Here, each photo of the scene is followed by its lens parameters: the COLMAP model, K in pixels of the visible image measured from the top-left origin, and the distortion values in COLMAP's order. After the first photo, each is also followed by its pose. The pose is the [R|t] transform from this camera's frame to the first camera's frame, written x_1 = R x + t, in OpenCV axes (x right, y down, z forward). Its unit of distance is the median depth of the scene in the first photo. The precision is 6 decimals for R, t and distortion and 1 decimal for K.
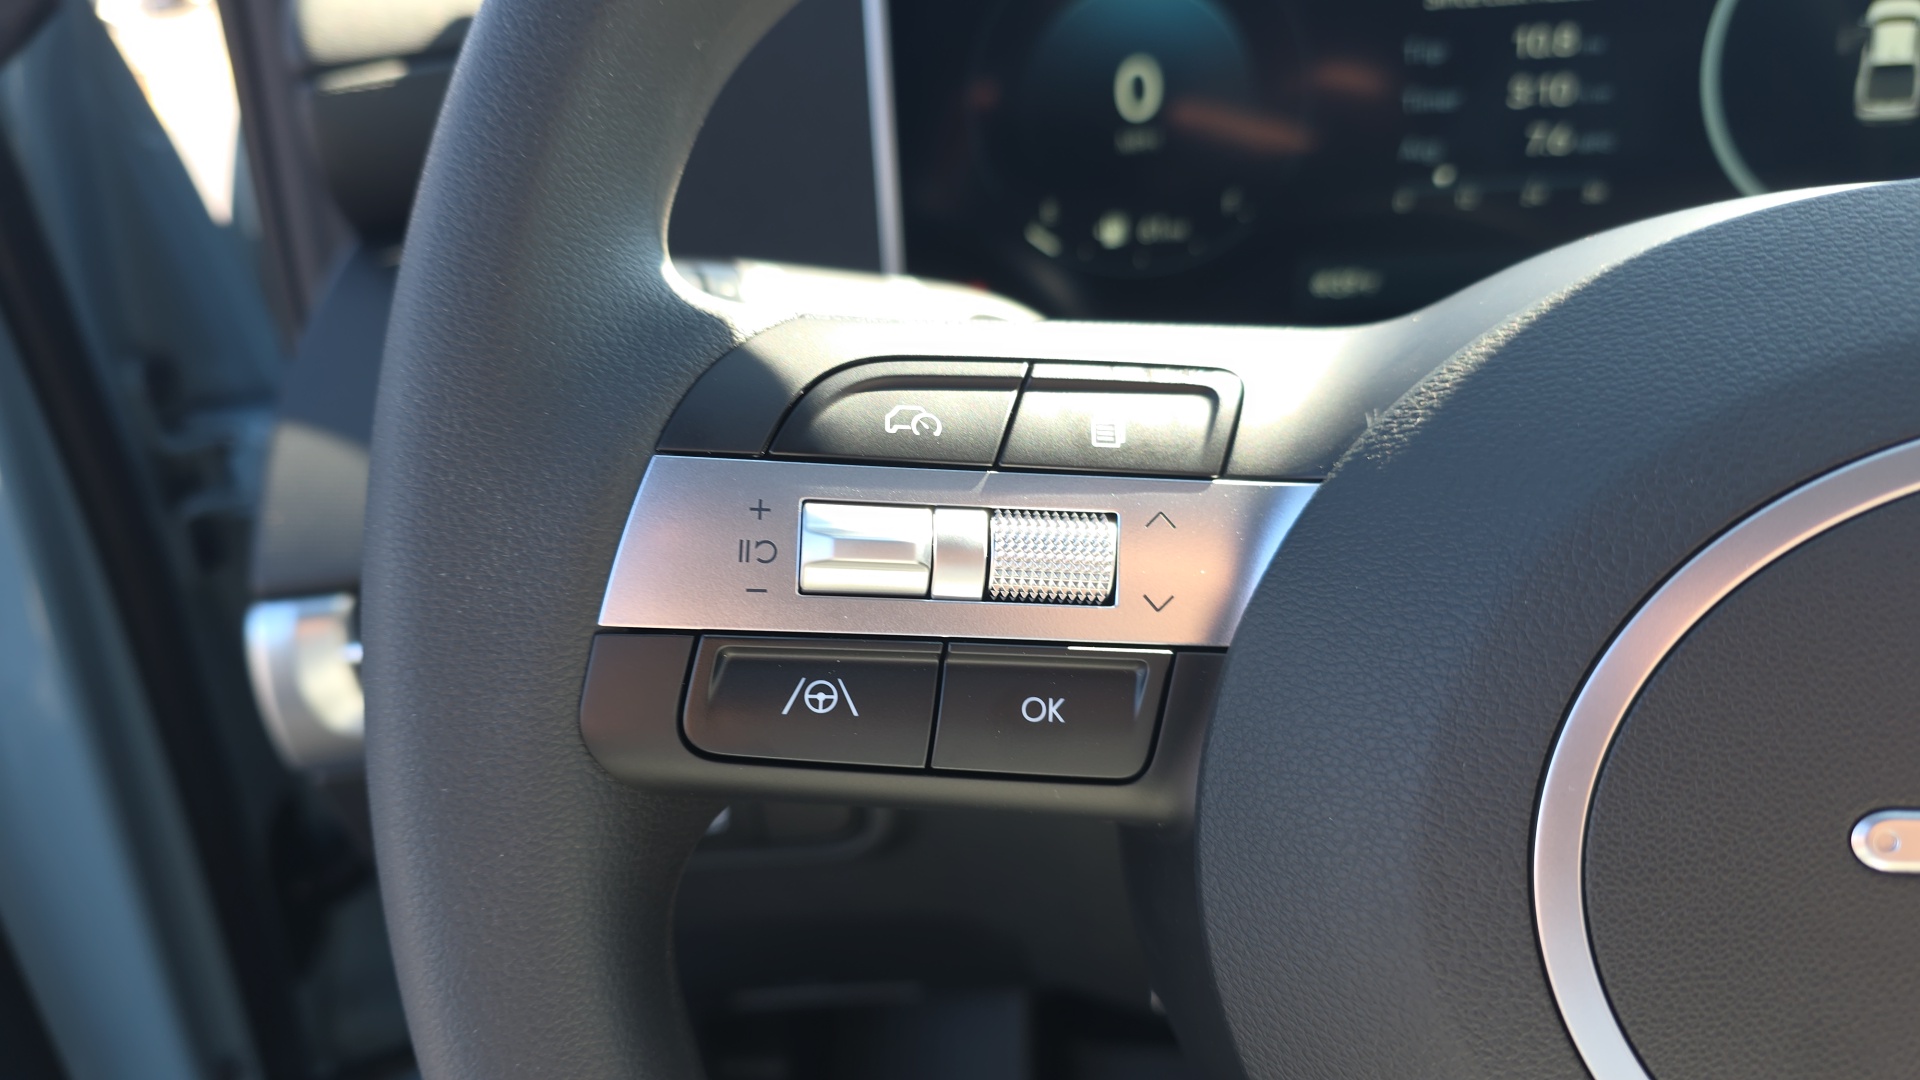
lens RADIAL K [[1372.3, 0, 963.3], [0, 1372.3, 550.1], [0, 0, 1]] dist [0.005951, -0.020387]
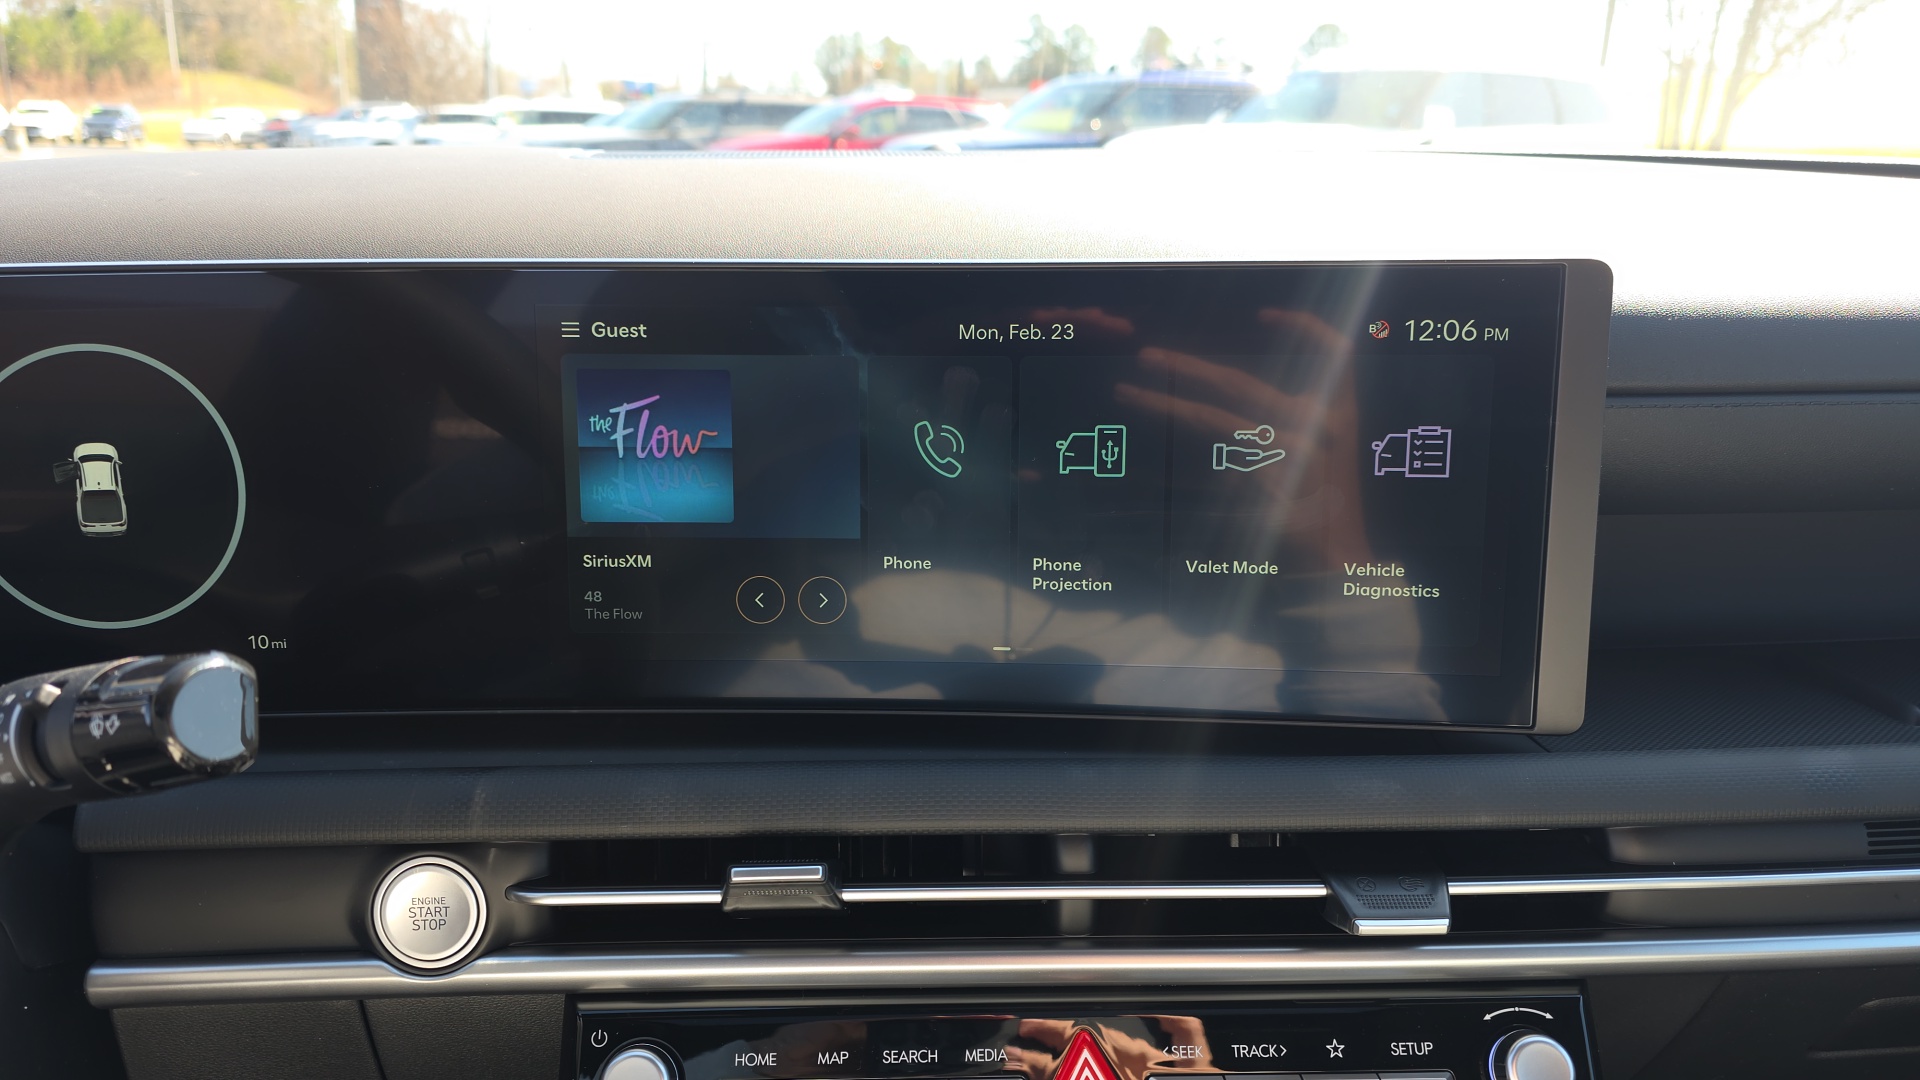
lens RADIAL K [[1319.1, 0, 960.5], [0, 1319.1, 547.4], [0, 0, 1]] dist [0.061509, -0.061720]
pose [[0.983541, 0.001186, 0.180680, 2.474539], [0.025231, 0.989279, -0.143839, -0.218963], [-0.178914, 0.146030, 0.972967, -0.656269]]
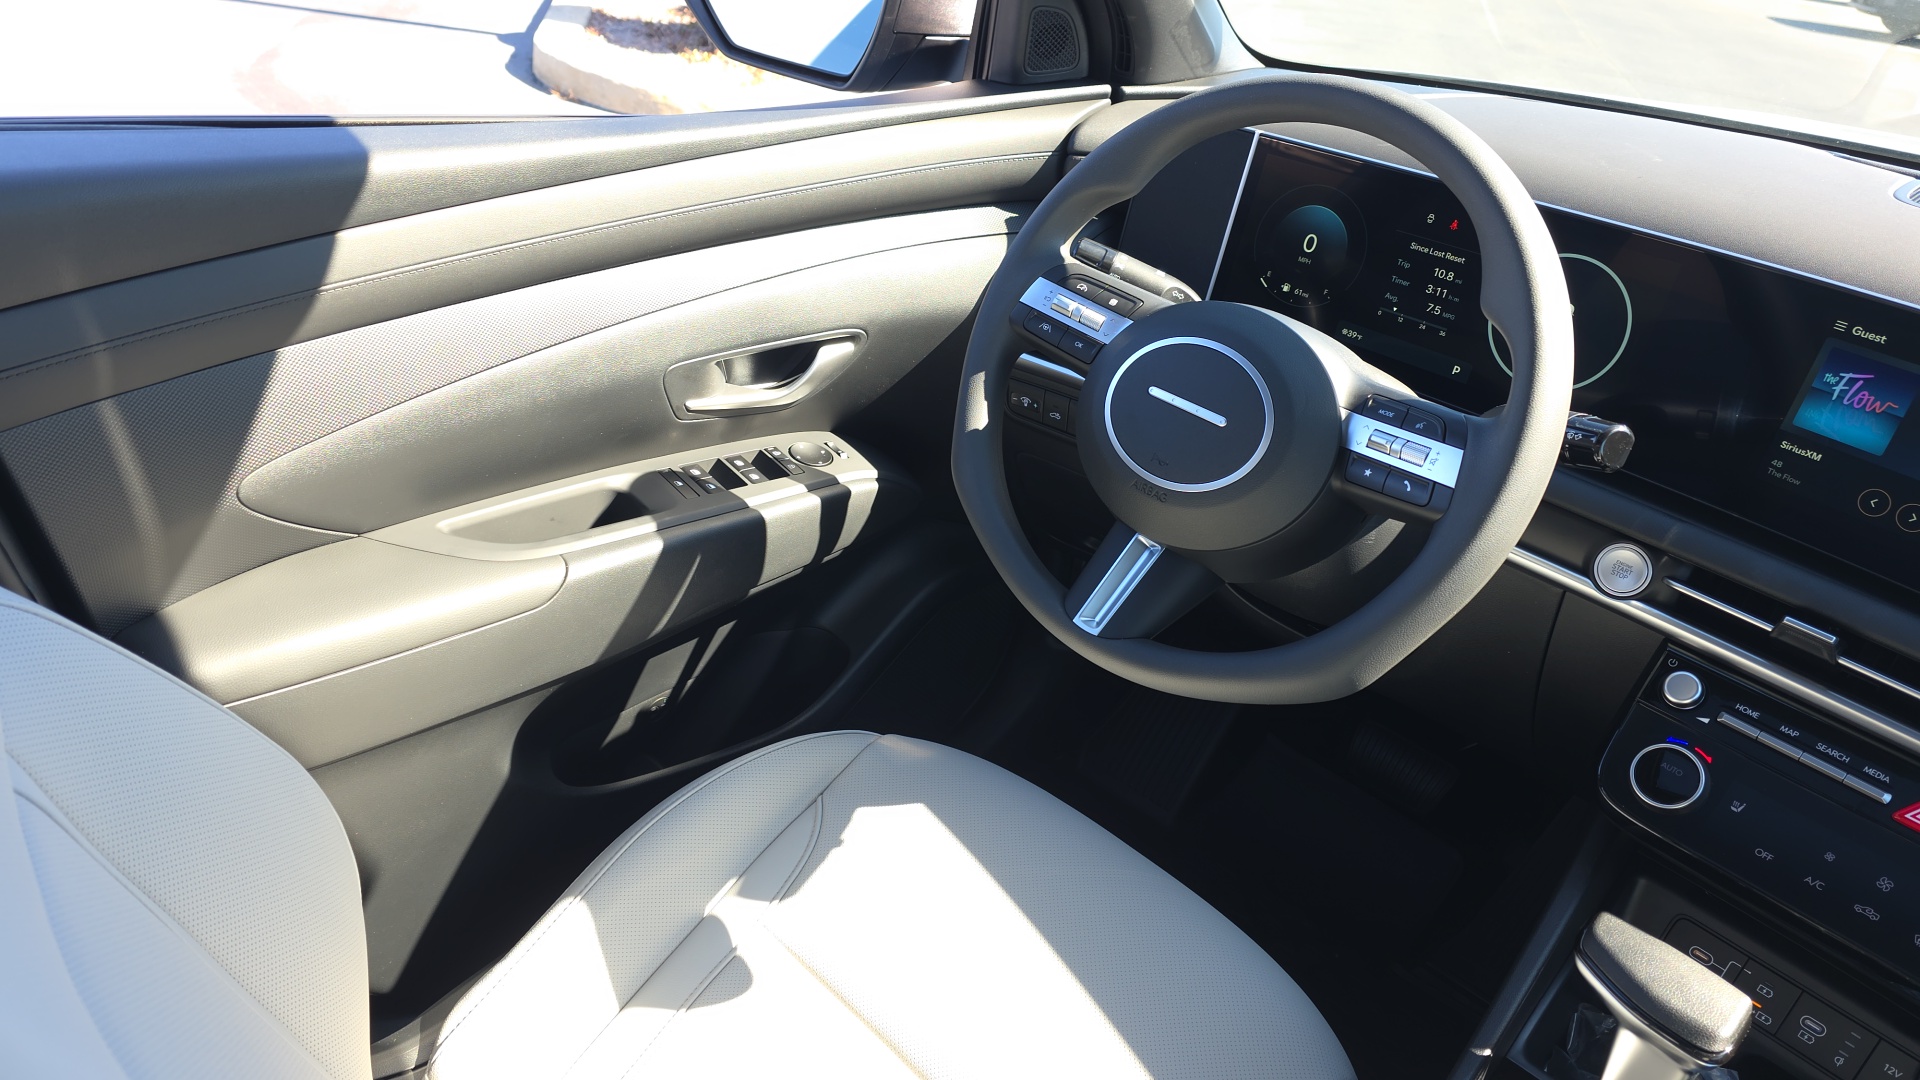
lens RADIAL K [[1319.1, 0, 914.2], [0, 1319.1, 535.5], [0, 0, 1]] dist [0.061509, -0.061720]
pose [[0.748895, 0.434764, -0.500136, 2.437185], [-0.413361, 0.896357, 0.160236, 0.219891], [0.517965, 0.086737, 0.850993, -3.613596]]
